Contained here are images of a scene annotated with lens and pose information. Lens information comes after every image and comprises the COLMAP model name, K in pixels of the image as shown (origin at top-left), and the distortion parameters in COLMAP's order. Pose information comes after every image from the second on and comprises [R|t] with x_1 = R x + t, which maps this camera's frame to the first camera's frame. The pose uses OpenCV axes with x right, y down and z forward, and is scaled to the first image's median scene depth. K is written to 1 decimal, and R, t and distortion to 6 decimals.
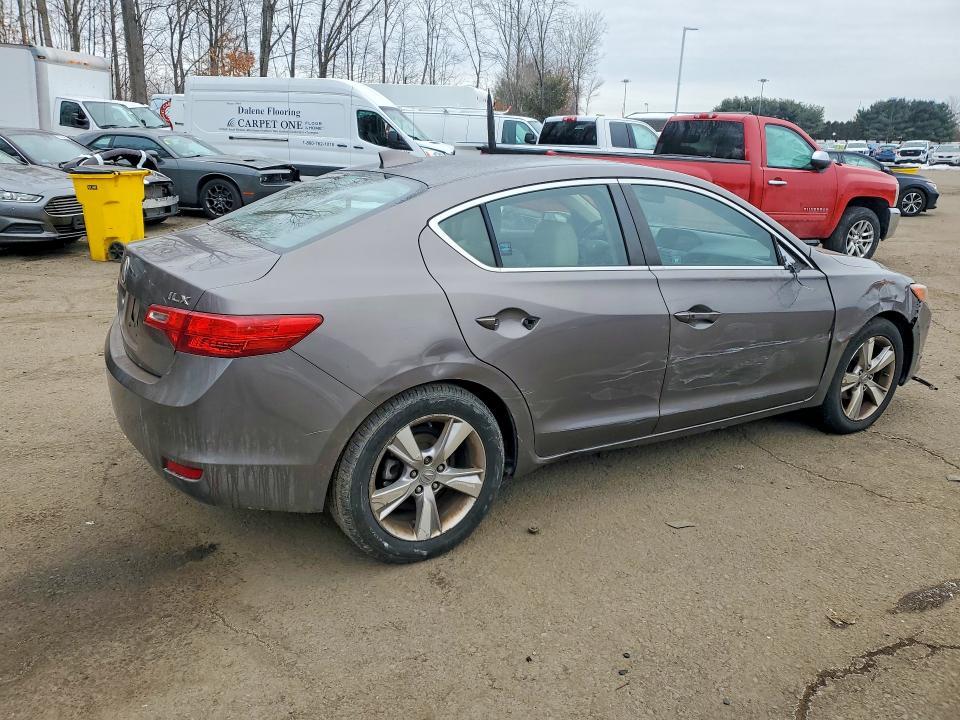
lens RADIAL K [[779.4, 0, 480.0], [0, 779.4, 360.0], [0, 0, 1]] dist [0.030311, -0.010520]
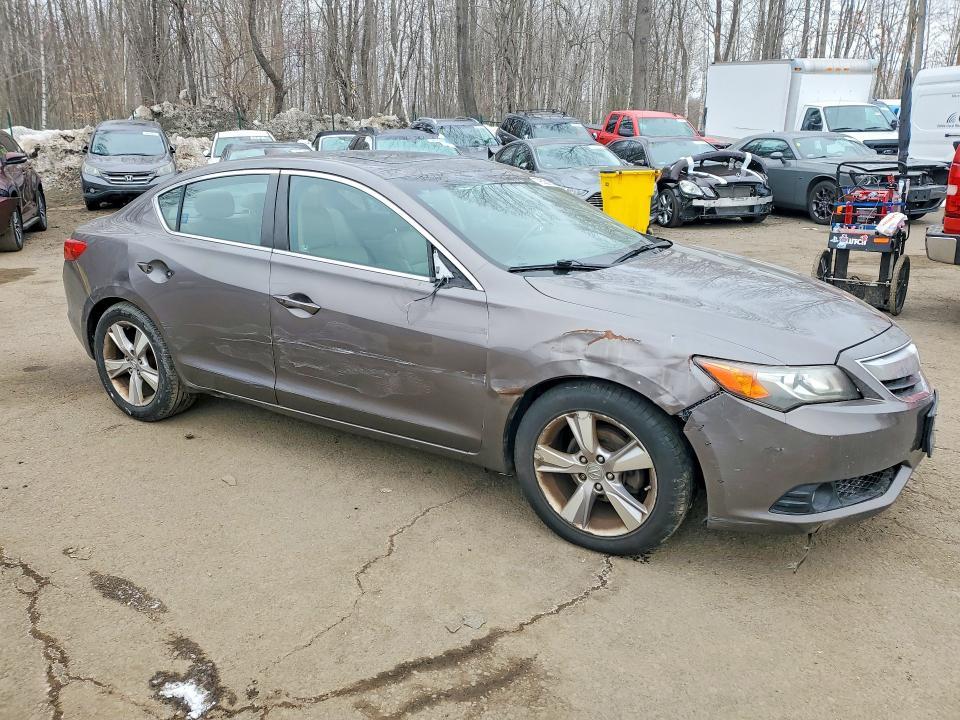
lens RADIAL K [[779.4, 0, 480.0], [0, 779.4, 360.0], [0, 0, 1]] dist [0.030311, -0.010520]
pose [[0.425959, 0.219056, -0.877823, 1.174802], [-0.224669, 0.965466, 0.131908, -0.157721], [0.876403, 0.141032, 0.460464, 0.674548]]
